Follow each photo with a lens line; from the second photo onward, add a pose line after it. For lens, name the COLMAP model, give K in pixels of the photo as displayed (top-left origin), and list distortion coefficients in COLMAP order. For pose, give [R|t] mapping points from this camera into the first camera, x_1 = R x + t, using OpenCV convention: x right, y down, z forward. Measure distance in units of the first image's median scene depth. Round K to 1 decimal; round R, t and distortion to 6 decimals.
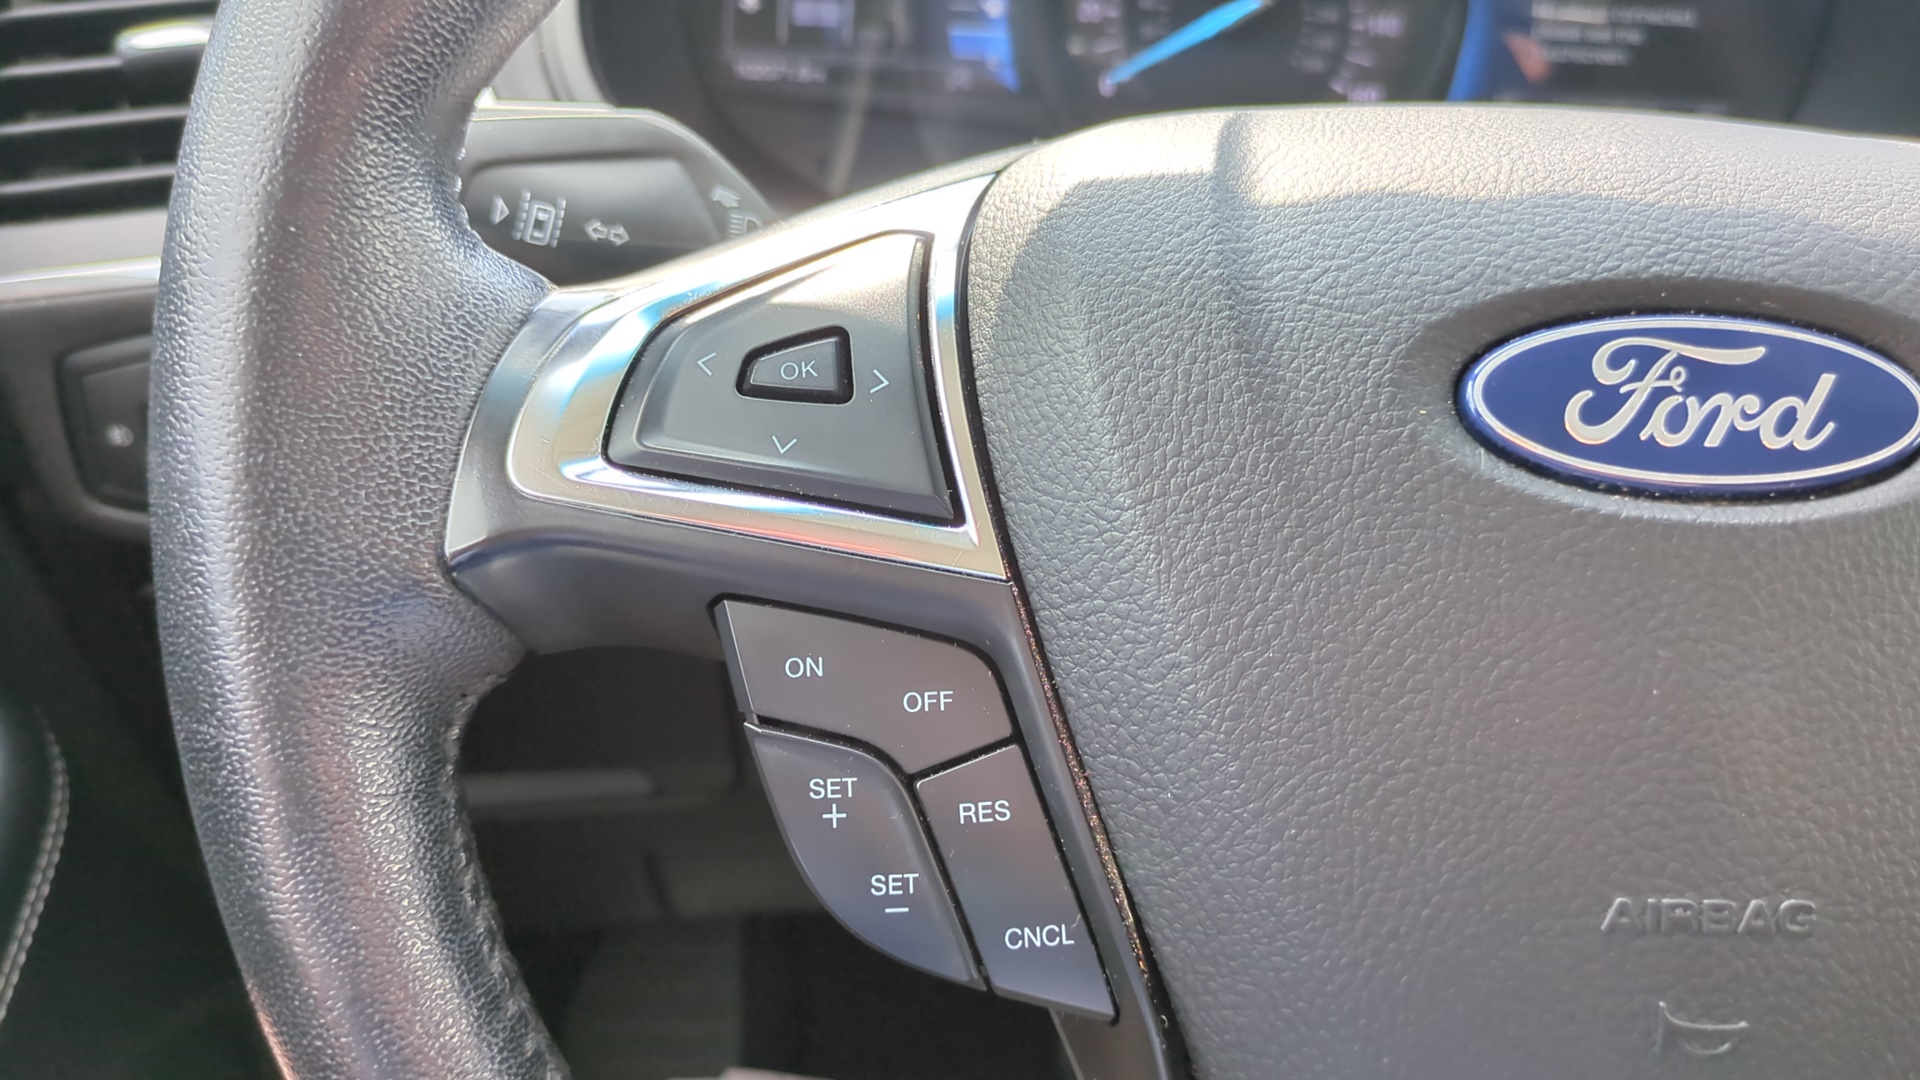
lens RADIAL K [[1643.5, 0, 955.8], [0, 1643.5, 528.0], [0, 0, 1]] dist [0.070777, -0.127753]
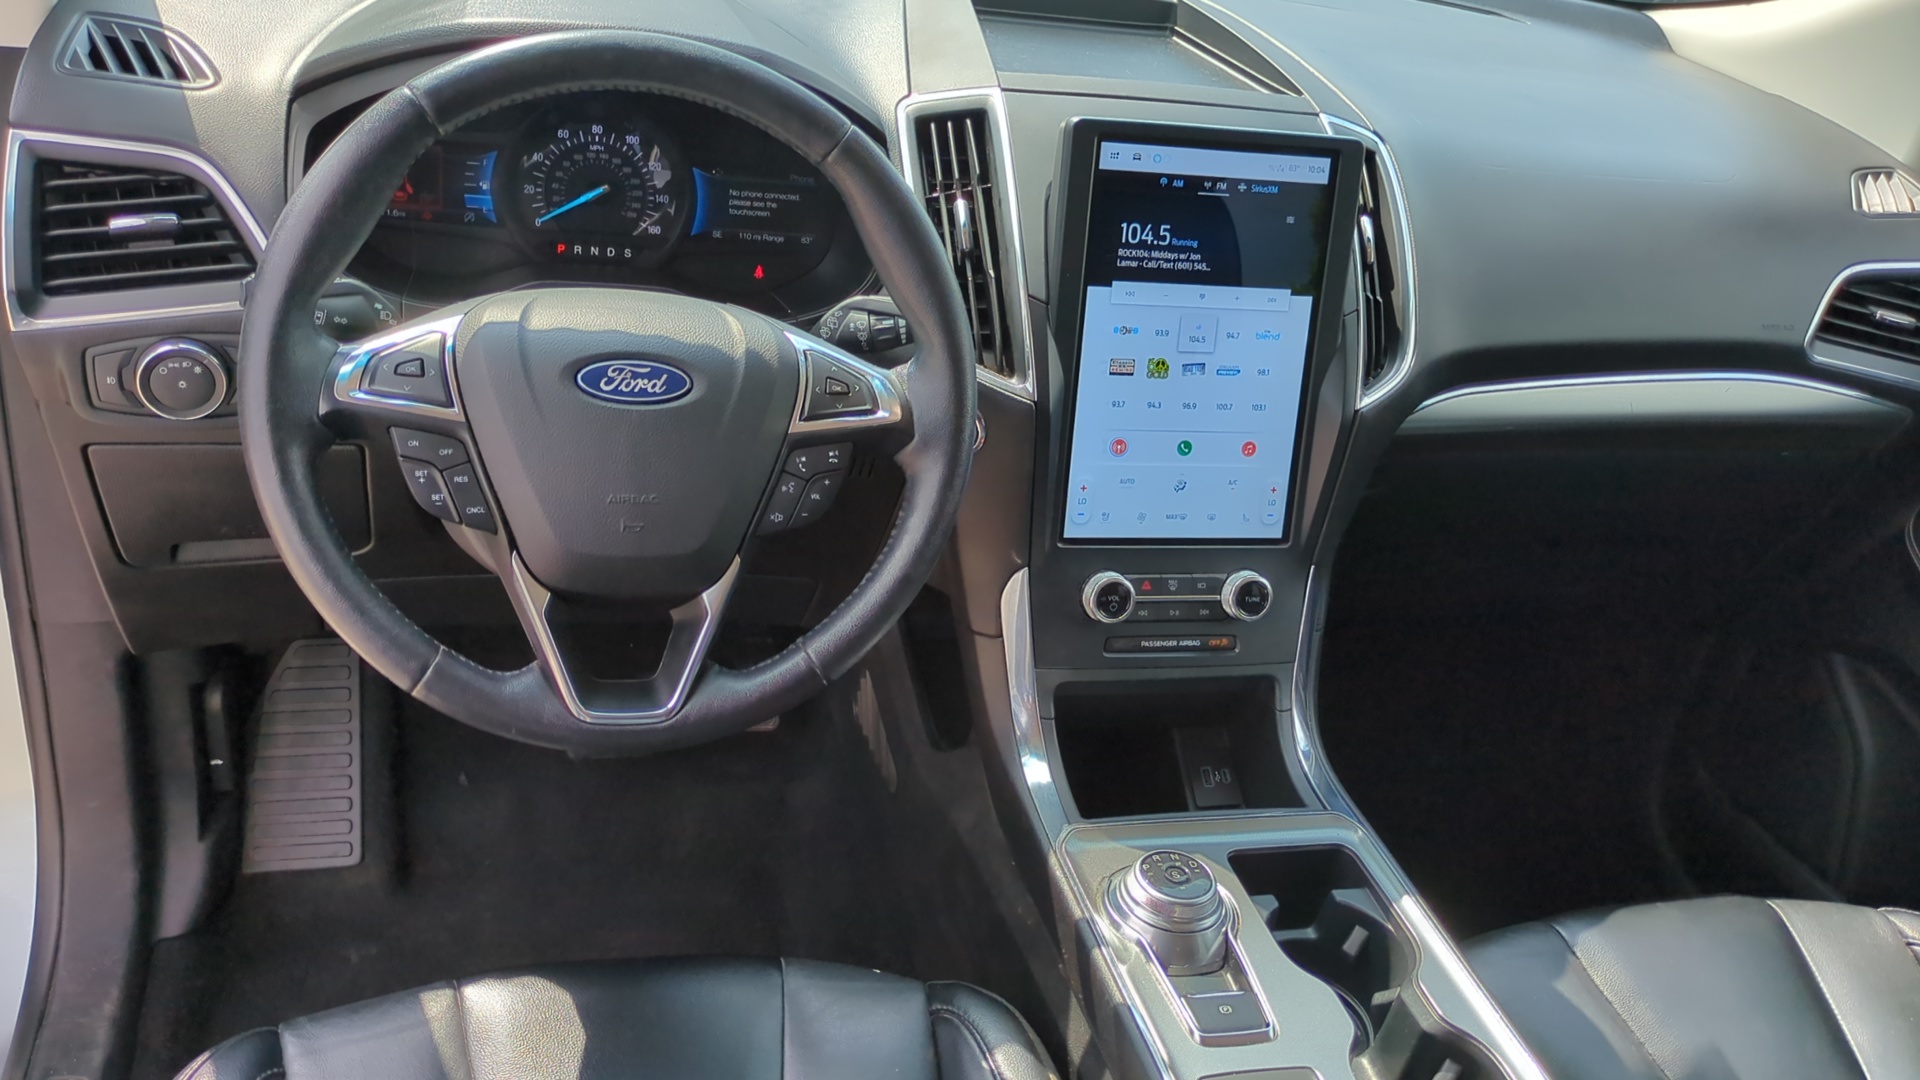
lens RADIAL K [[1643.5, 0, 955.8], [0, 1643.5, 528.0], [0, 0, 1]] dist [0.070777, -0.127753]
pose [[0.975638, -0.010576, 0.219131, 0.323816], [-0.001952, 0.998379, 0.056875, 0.059305], [-0.219377, -0.055917, 0.974036, -3.342695]]
